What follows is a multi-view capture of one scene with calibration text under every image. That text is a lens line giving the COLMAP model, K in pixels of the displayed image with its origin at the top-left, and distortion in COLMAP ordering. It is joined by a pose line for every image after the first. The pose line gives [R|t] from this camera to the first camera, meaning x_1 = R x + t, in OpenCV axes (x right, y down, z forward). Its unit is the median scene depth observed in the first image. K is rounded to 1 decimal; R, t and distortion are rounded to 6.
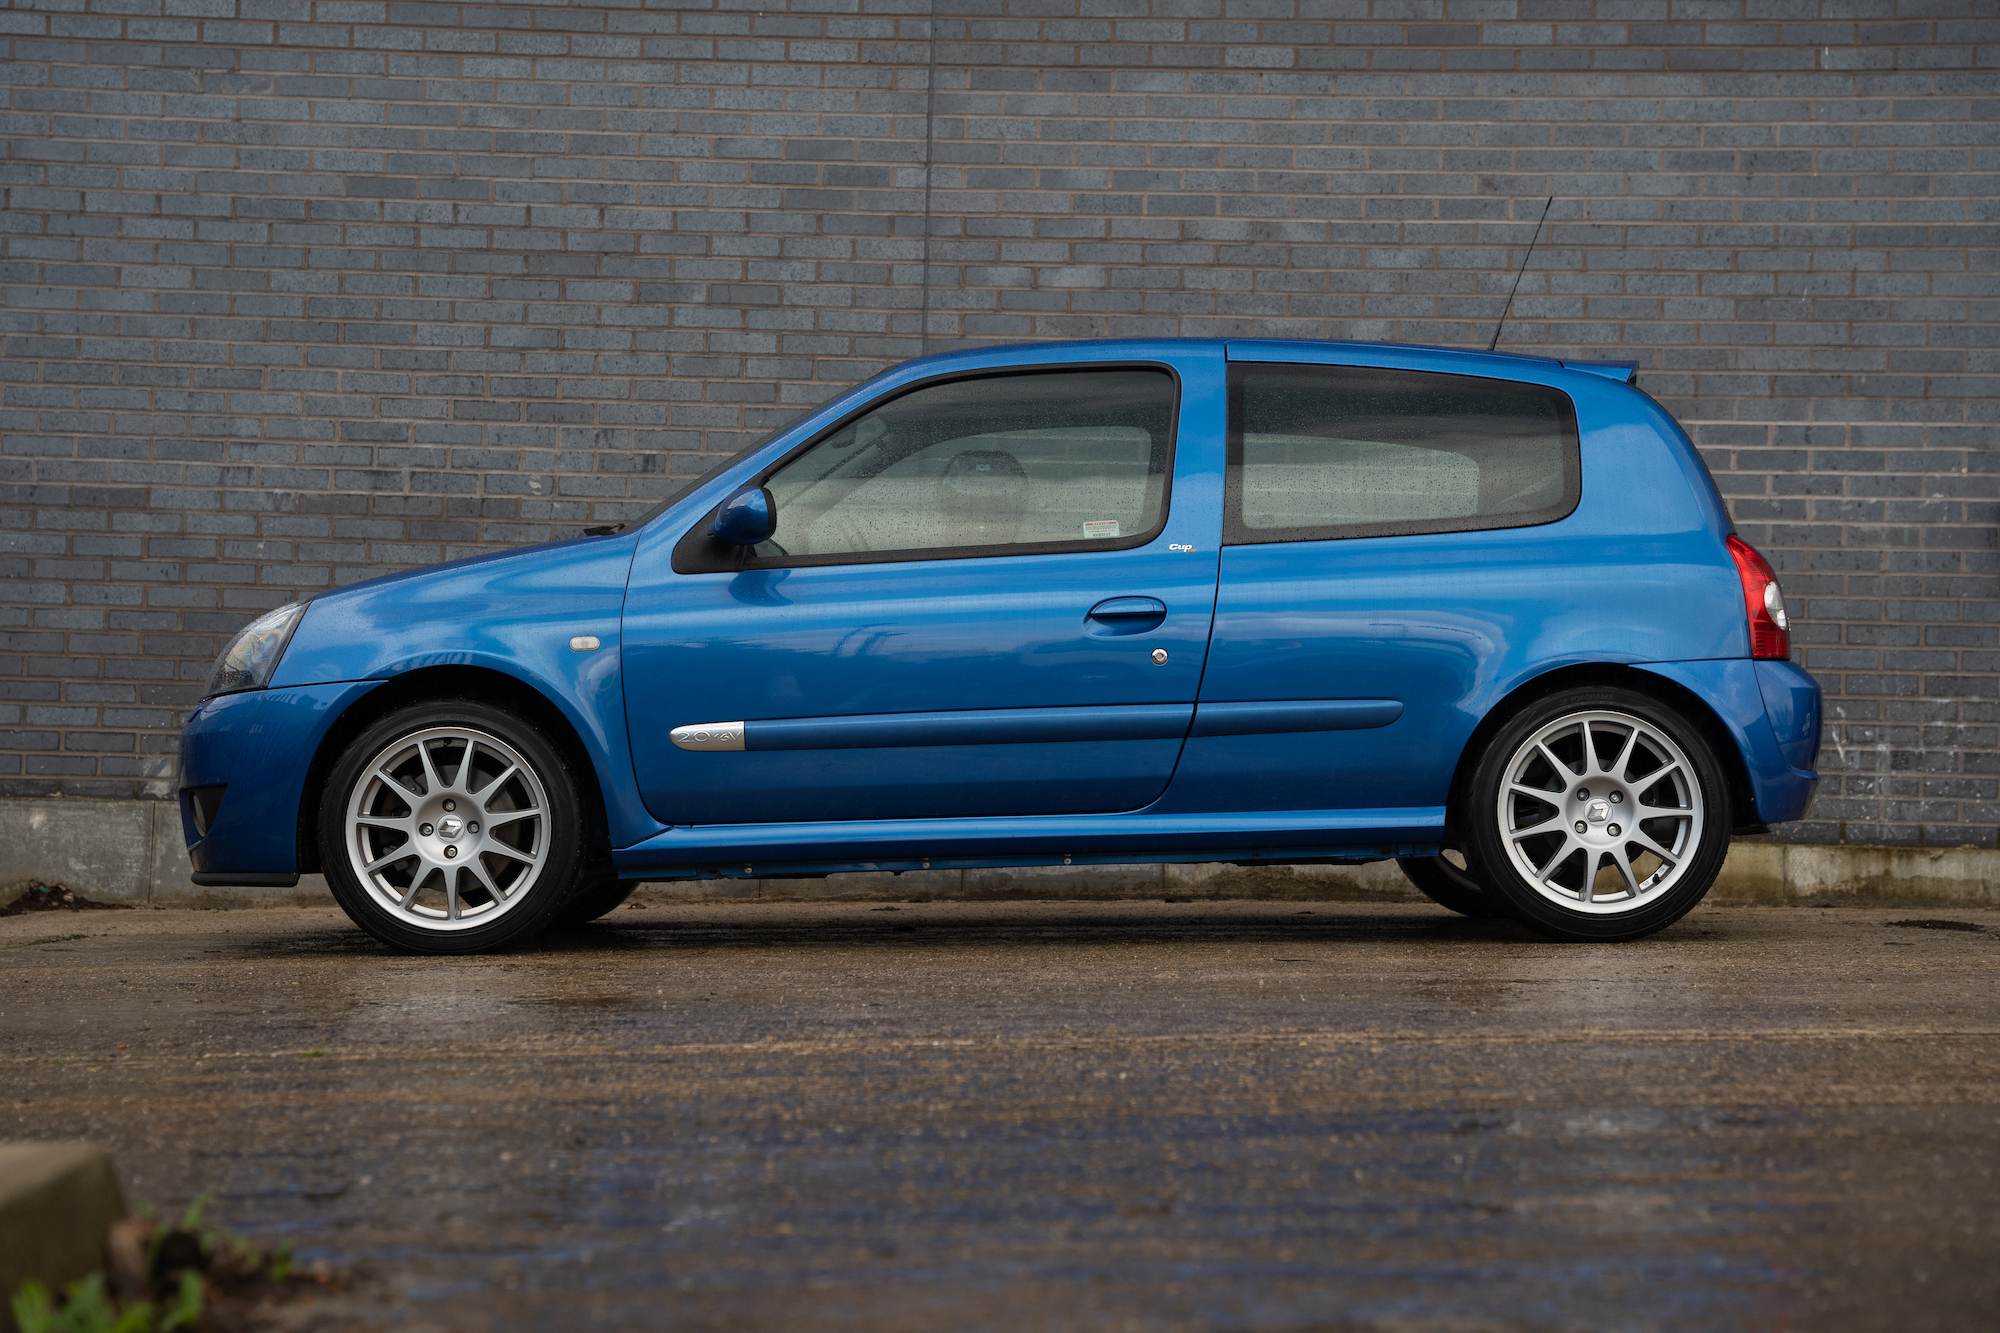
lens RADIAL K [[3347.6, 0, 1000.0], [0, 3347.6, 666.5], [0, 0, 1]] dist [0.186521, 0.328167]
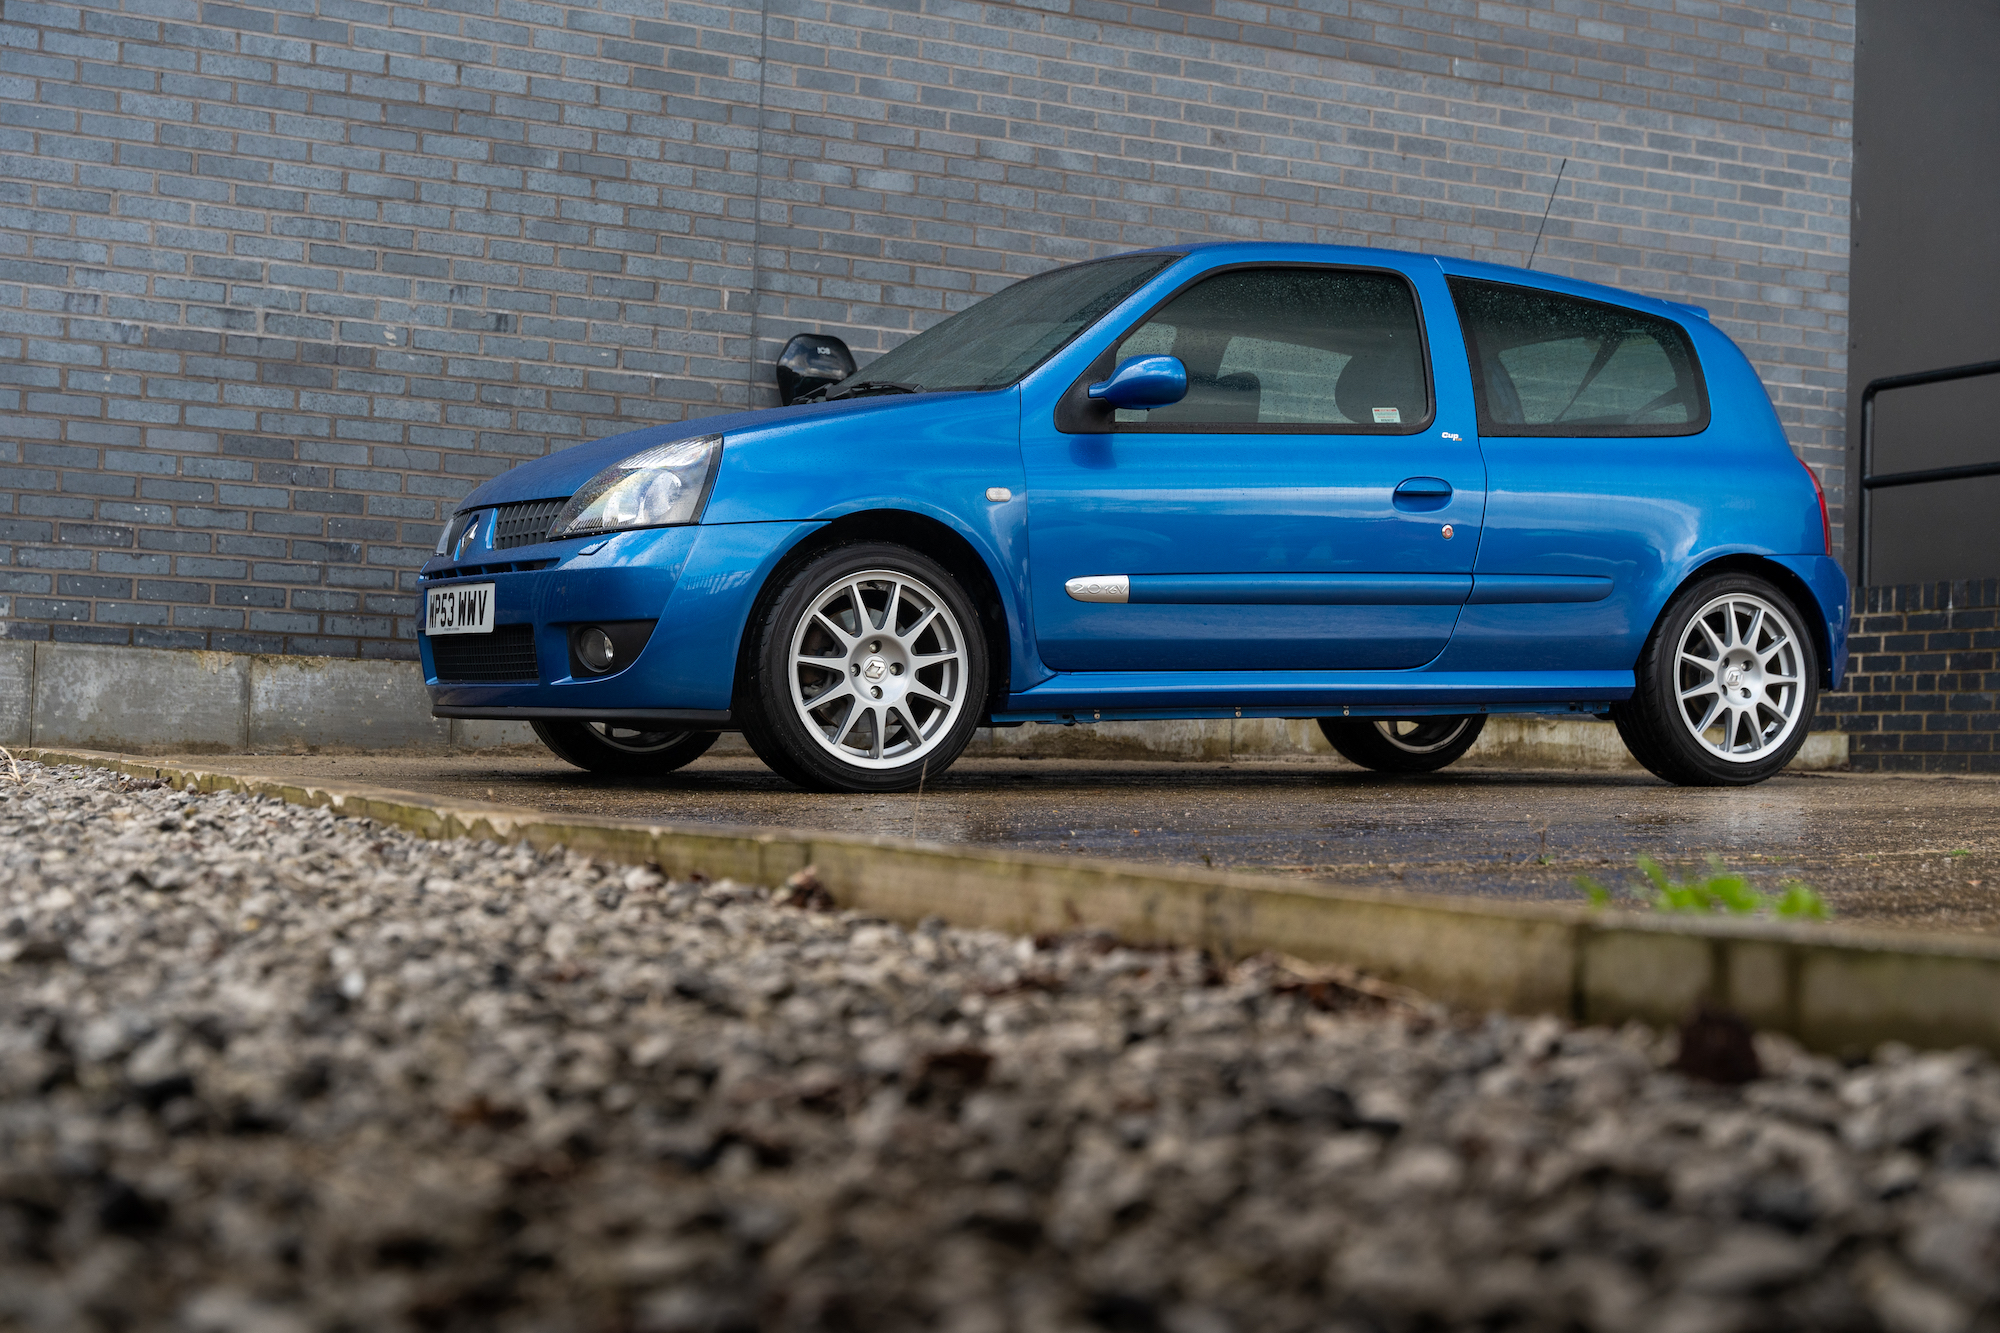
lens RADIAL K [[2998.4, 0, 1000.0], [0, 2998.4, 666.5], [0, 0, 1]] dist [0.030262, 0.033450]
pose [[0.881156, 0.024181, 0.472207, -0.396317], [-0.037382, 0.999128, 0.018594, 0.020489], [-0.471346, -0.034036, 0.881292, 0.128779]]
